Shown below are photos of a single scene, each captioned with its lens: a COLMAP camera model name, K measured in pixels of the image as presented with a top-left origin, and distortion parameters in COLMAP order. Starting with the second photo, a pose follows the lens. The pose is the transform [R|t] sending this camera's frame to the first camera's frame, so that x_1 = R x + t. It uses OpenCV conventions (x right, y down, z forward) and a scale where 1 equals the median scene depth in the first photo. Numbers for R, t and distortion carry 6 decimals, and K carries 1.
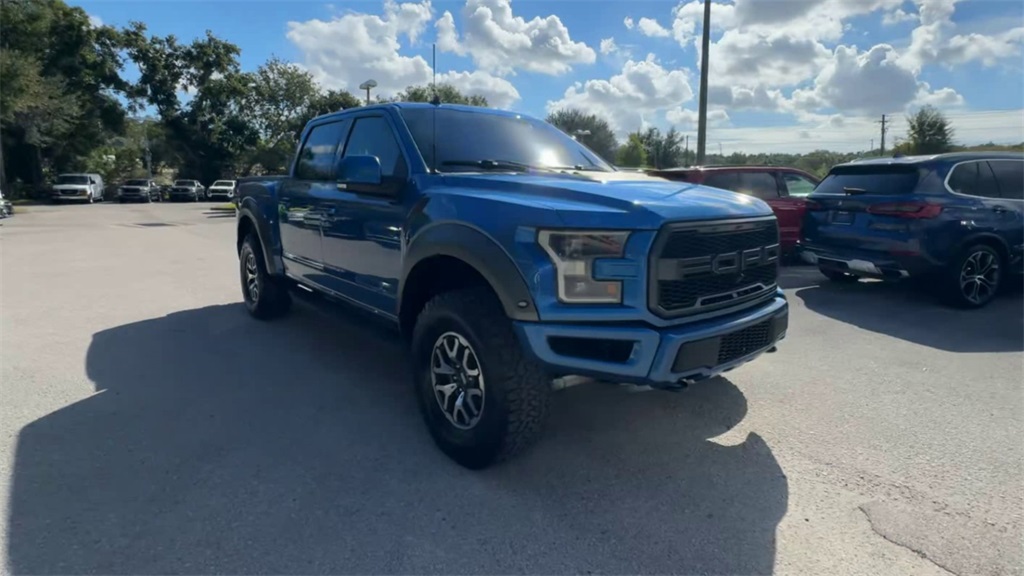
lens RADIAL K [[529.4, 0, 506.3], [0, 529.4, 264.9], [0, 0, 1]] dist [-0.013475, 0.000049]
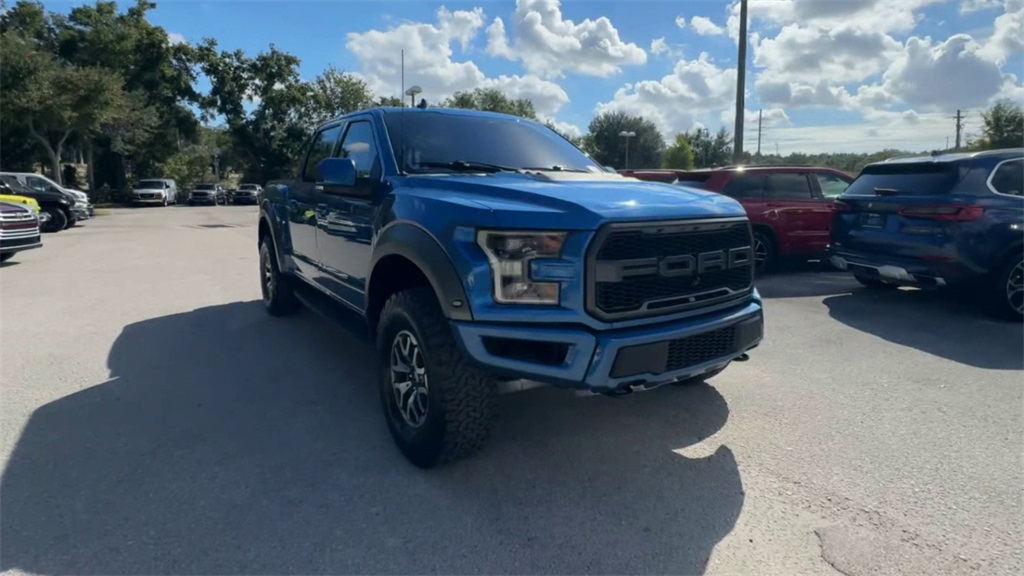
lens RADIAL K [[529.4, 0, 492.7], [0, 529.4, 257.4], [0, 0, 1]] dist [-0.013475, 0.000049]
pose [[0.993705, 0.010151, -0.111571, 0.133528], [-0.012319, 0.999748, -0.018759, 0.002702], [0.111353, 0.020015, 0.993579, 0.005627]]
